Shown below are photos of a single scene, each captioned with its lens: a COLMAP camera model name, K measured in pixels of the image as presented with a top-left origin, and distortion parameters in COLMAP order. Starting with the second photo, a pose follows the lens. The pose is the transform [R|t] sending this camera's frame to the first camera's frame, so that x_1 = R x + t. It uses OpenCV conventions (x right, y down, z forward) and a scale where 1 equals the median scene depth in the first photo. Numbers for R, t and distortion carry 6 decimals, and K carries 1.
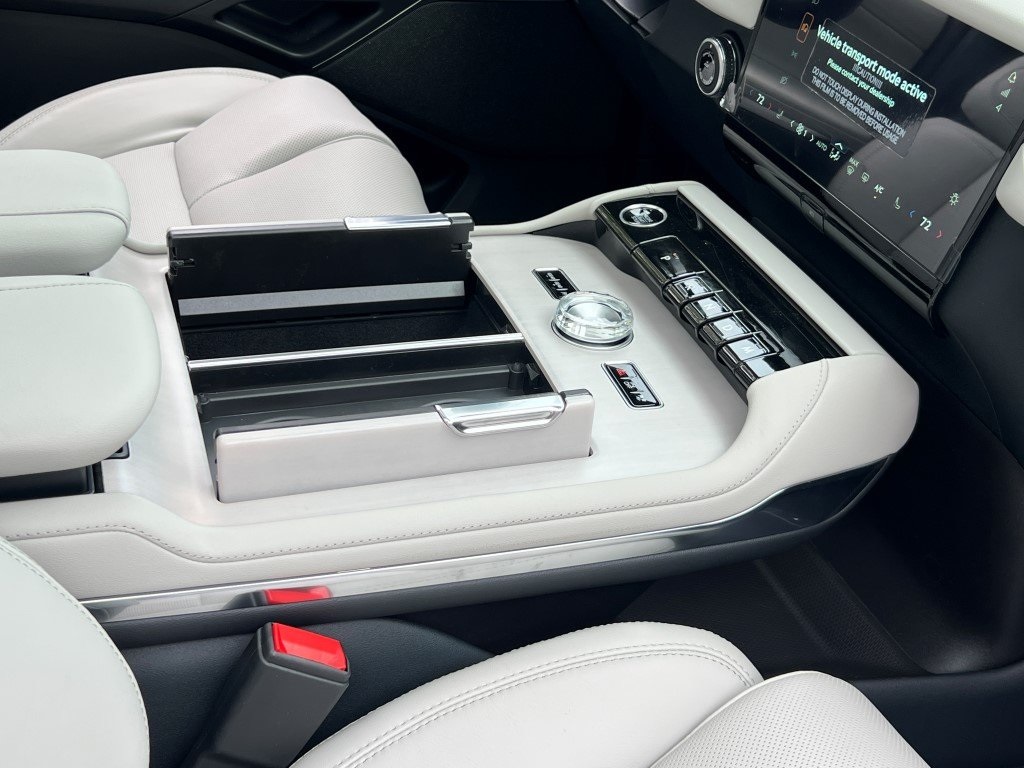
lens RADIAL K [[1290.3, 0, 536.4], [0, 1290.3, 384.9], [0, 0, 1]] dist [0.108656, -0.504865]
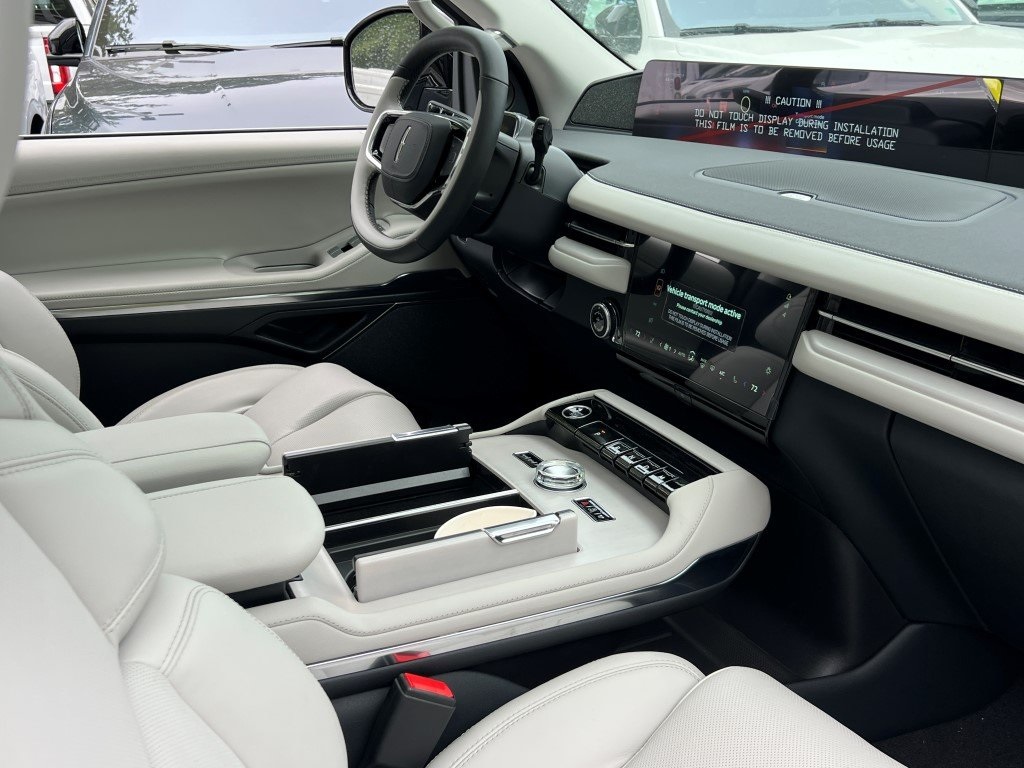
lens RADIAL K [[992.6, 0, 512.0], [0, 992.6, 384.0], [0, 0, 1]] dist [0.052509, -0.012297]
pose [[0.989858, -0.116796, 0.080868, -0.100328], [0.131296, 0.969522, -0.206855, 0.085410], [-0.054243, 0.215374, 0.975024, -0.209165]]
